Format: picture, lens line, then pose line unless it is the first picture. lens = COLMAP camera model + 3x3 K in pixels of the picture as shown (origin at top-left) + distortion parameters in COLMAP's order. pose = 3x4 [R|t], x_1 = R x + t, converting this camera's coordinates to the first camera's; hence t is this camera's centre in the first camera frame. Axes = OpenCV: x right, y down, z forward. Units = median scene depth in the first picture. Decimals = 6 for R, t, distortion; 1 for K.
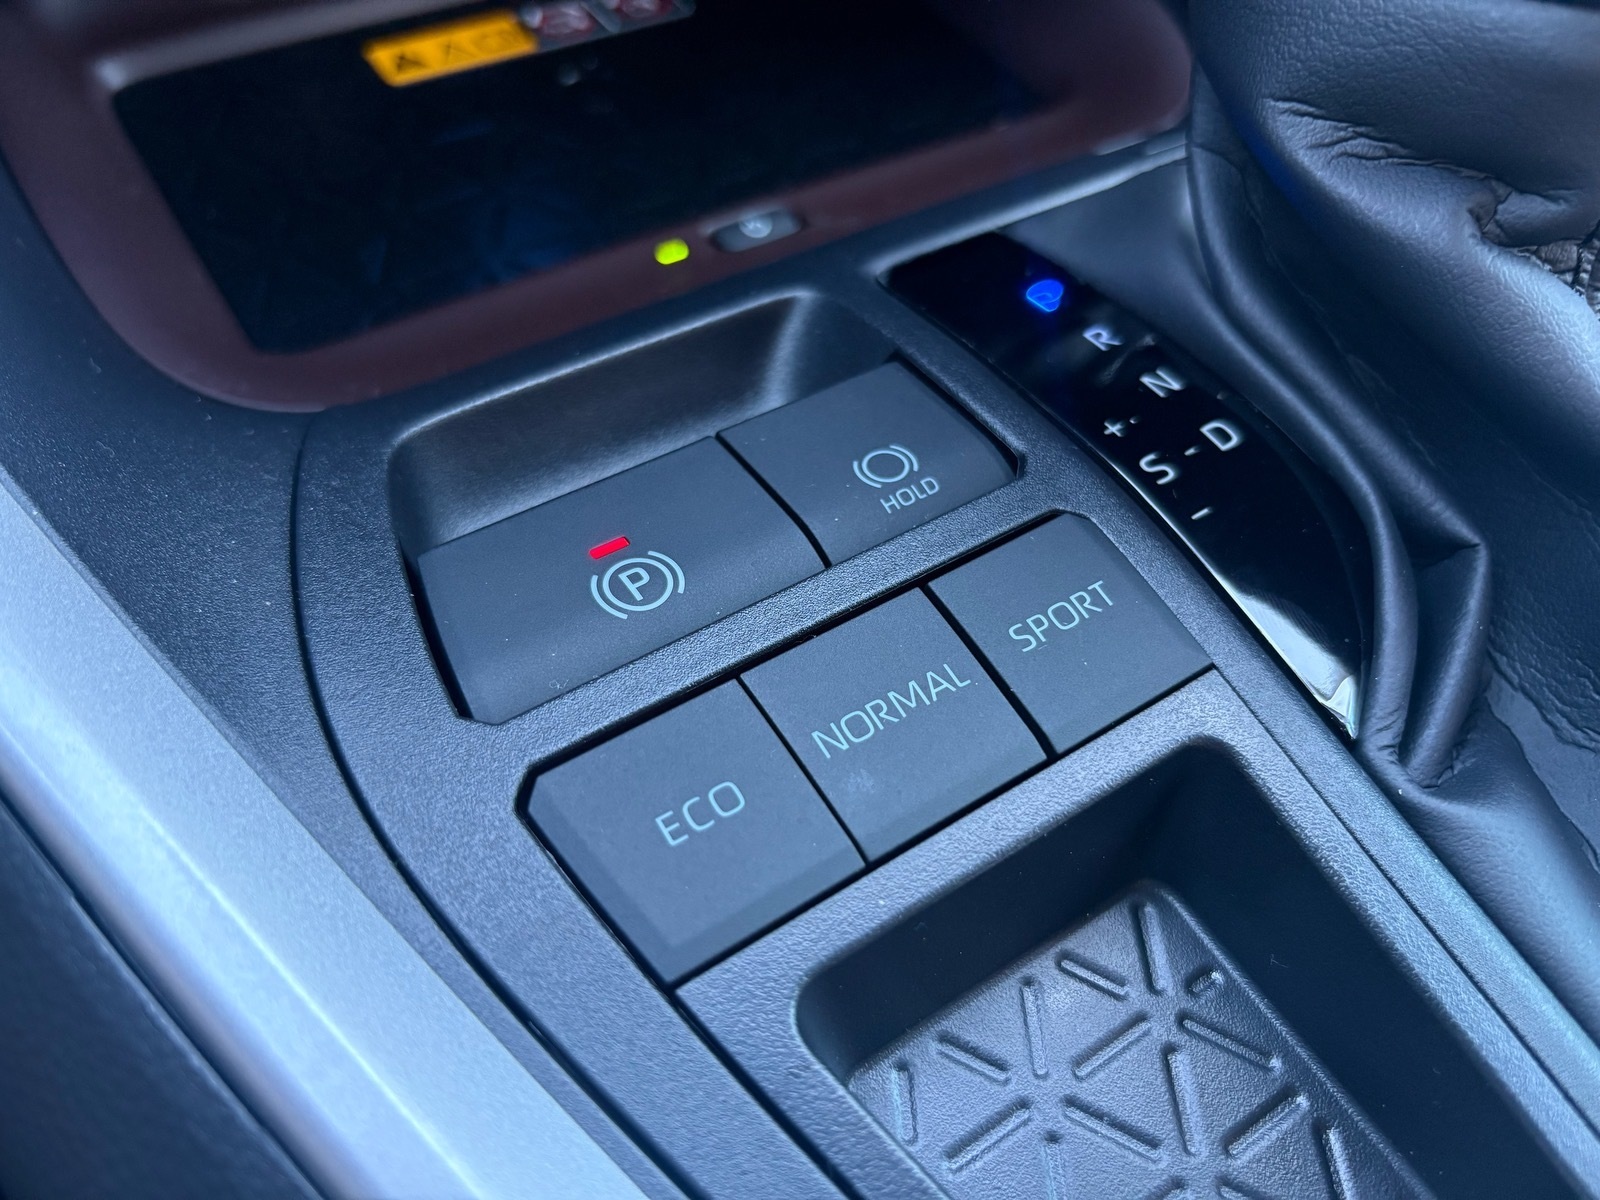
lens RADIAL K [[1219.4, 0, 801.2], [0, 1219.4, 590.1], [0, 0, 1]] dist [0.014378, -0.027025]
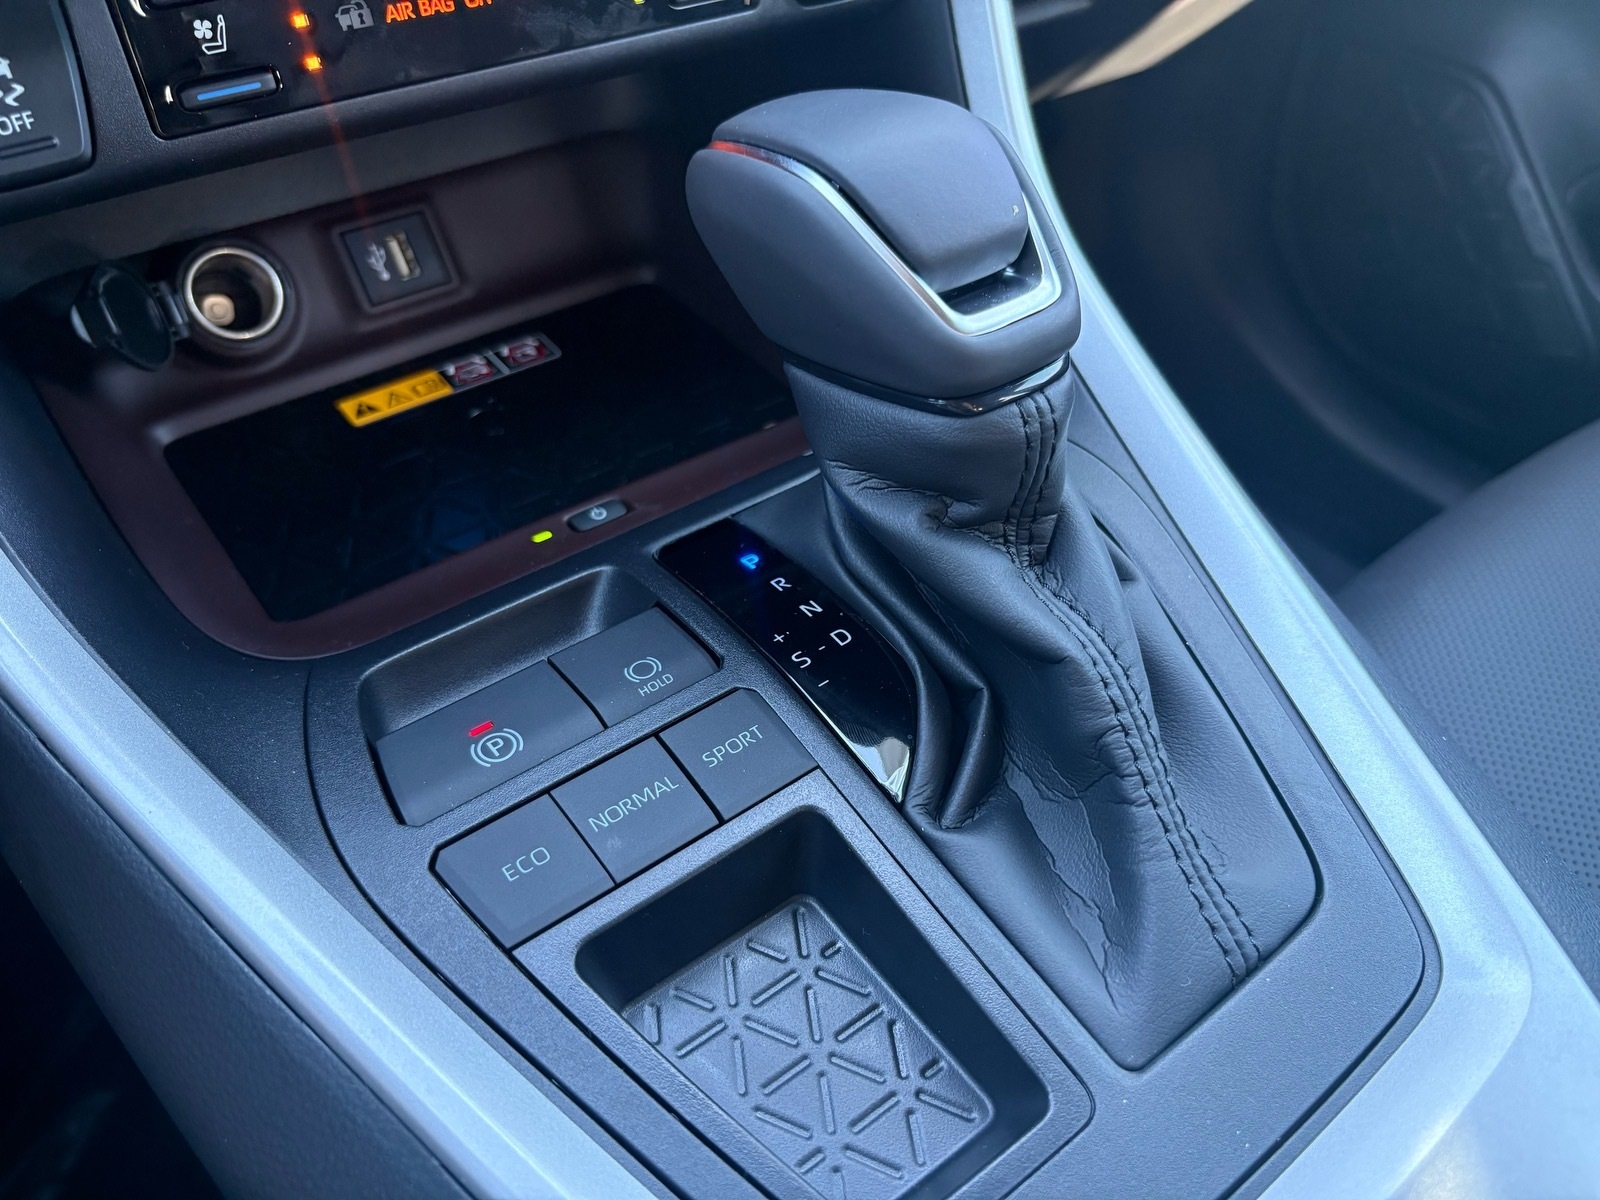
lens RADIAL K [[1219.4, 0, 800.7], [0, 1219.4, 606.6], [0, 0, 1]] dist [0.014378, -0.027025]
pose [[0.997016, -0.075007, 0.018272, 0.297811], [0.076745, 0.988648, -0.129175, 0.057612], [-0.008376, 0.130192, 0.991453, -0.828939]]
